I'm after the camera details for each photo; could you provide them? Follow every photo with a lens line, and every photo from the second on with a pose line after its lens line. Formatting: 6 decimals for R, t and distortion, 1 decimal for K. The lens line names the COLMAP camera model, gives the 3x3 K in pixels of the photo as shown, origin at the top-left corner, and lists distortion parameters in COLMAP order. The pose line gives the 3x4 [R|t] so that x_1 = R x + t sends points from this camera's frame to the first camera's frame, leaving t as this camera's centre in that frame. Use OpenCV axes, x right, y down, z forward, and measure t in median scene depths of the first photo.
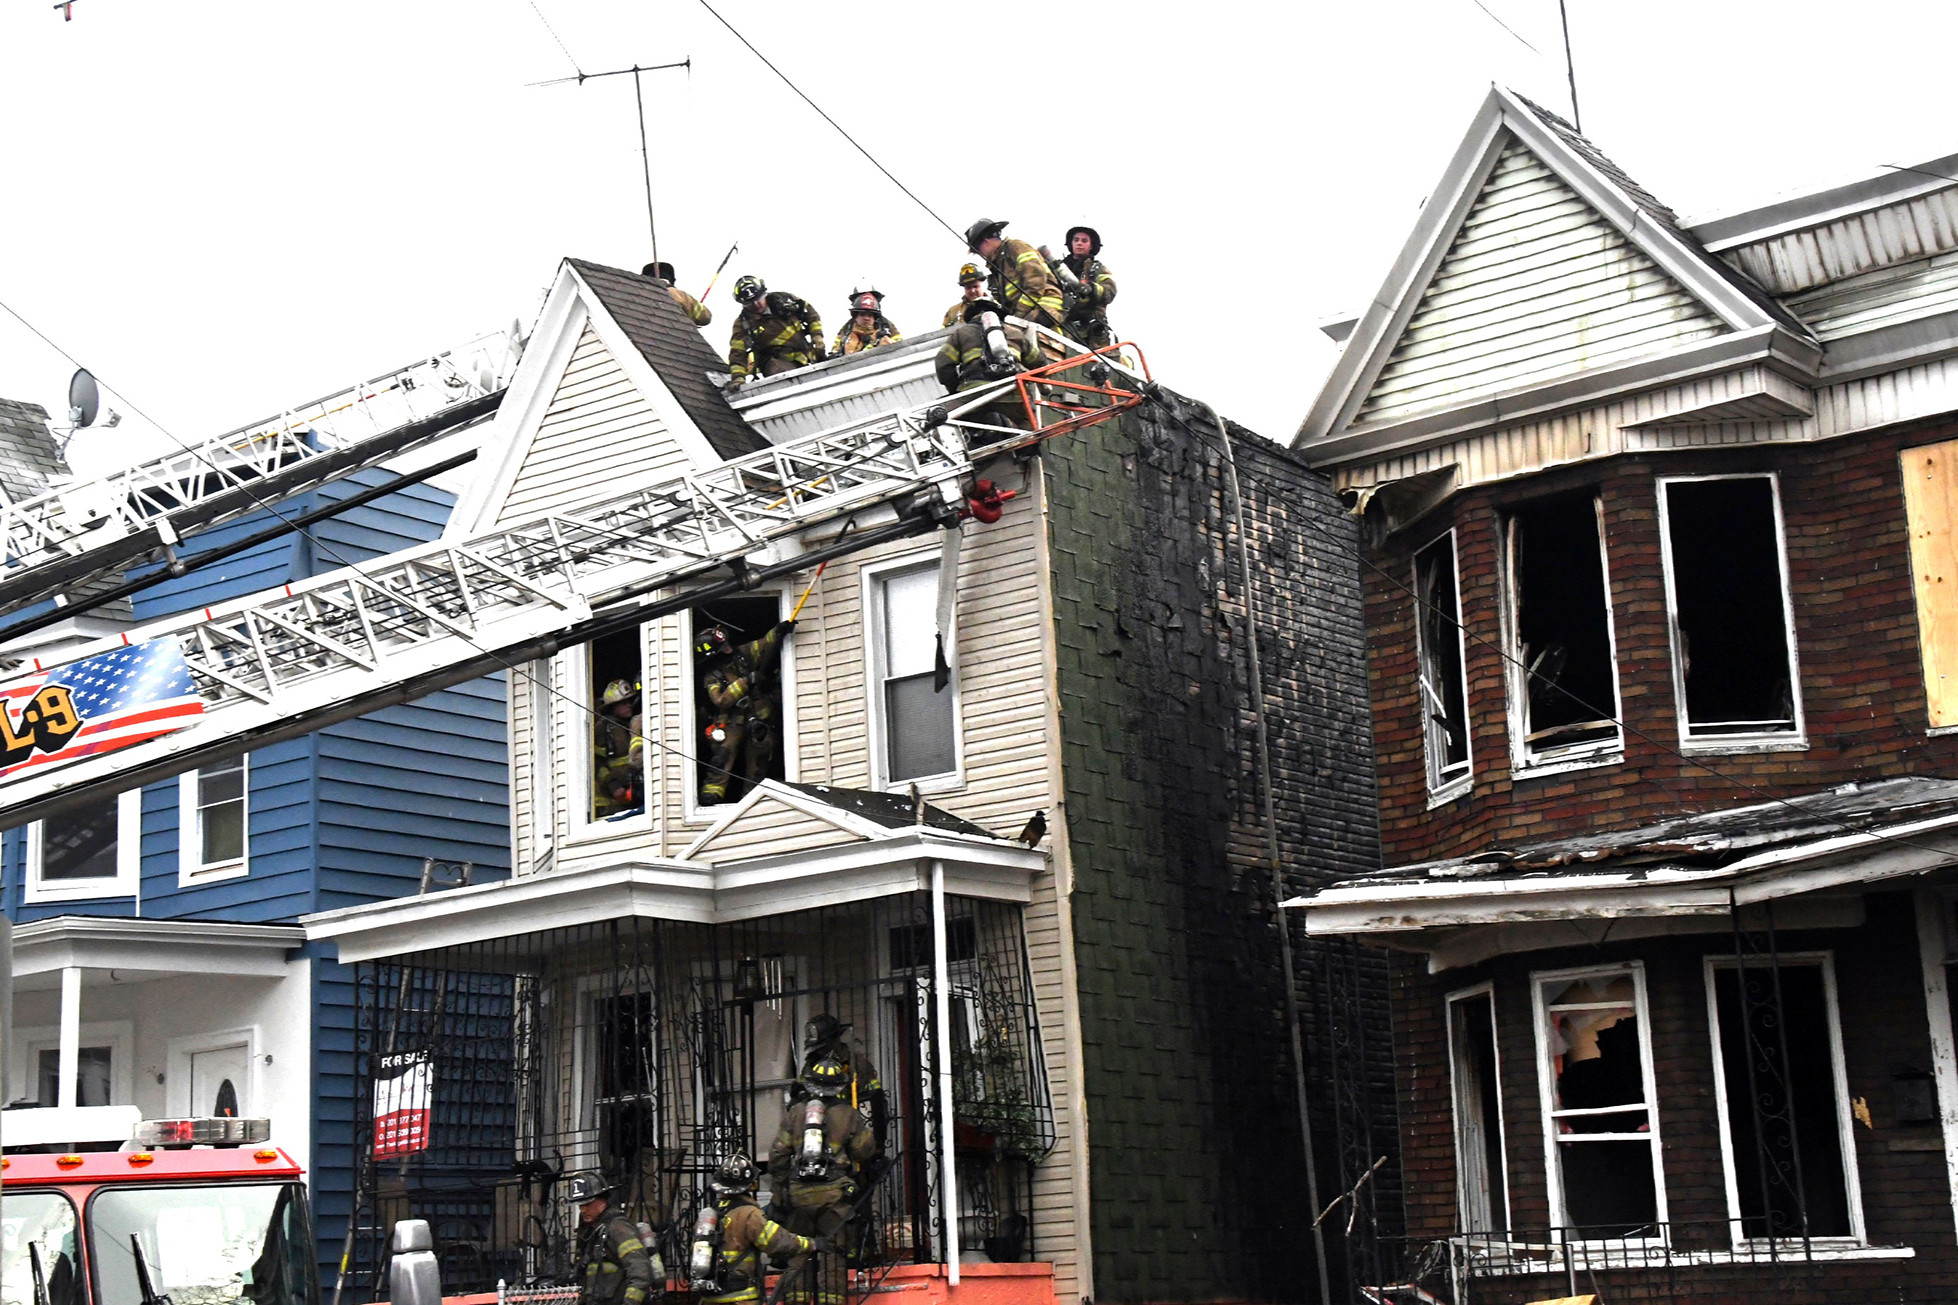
lens RADIAL K [[3317.9, 0, 966.6], [0, 3317.9, 683.9], [0, 0, 1]] dist [0.301450, 0.000000]
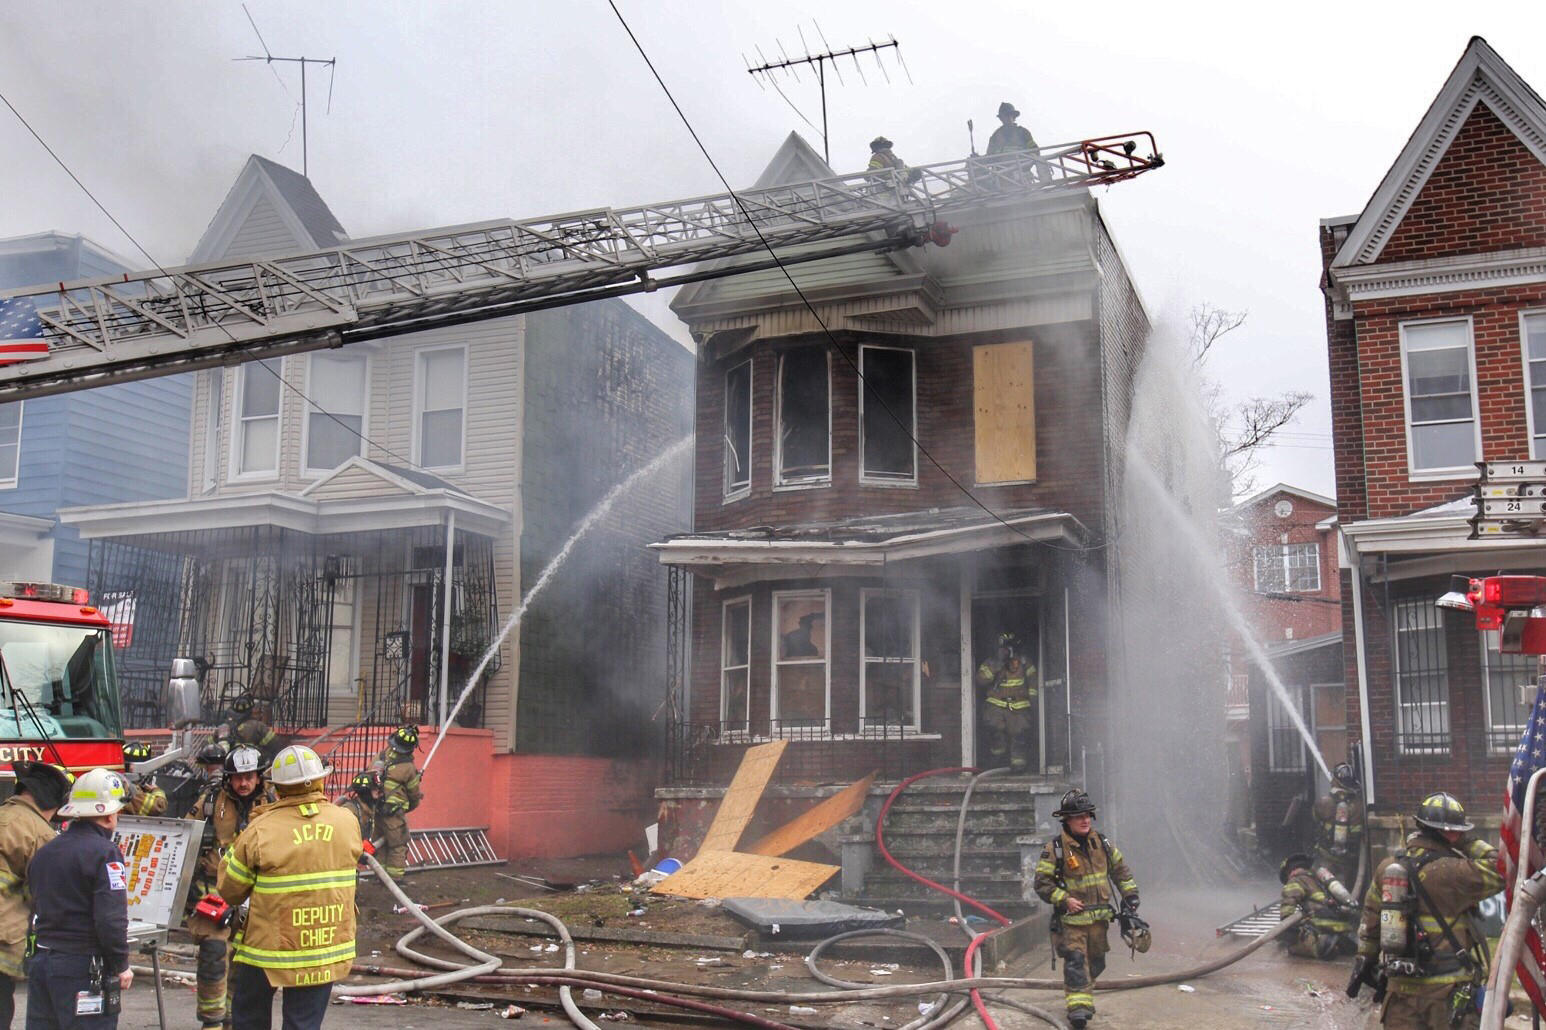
lens RADIAL K [[1609.5, 0, 900.1], [0, 1609.5, 540.6], [0, 0, 1]] dist [0.021607, 0.000000]
pose [[0.948139, 0.088533, 0.305277, -0.046884], [-0.098937, 0.994917, 0.018747, 0.031251], [-0.302066, -0.047978, 0.952079, 0.089023]]
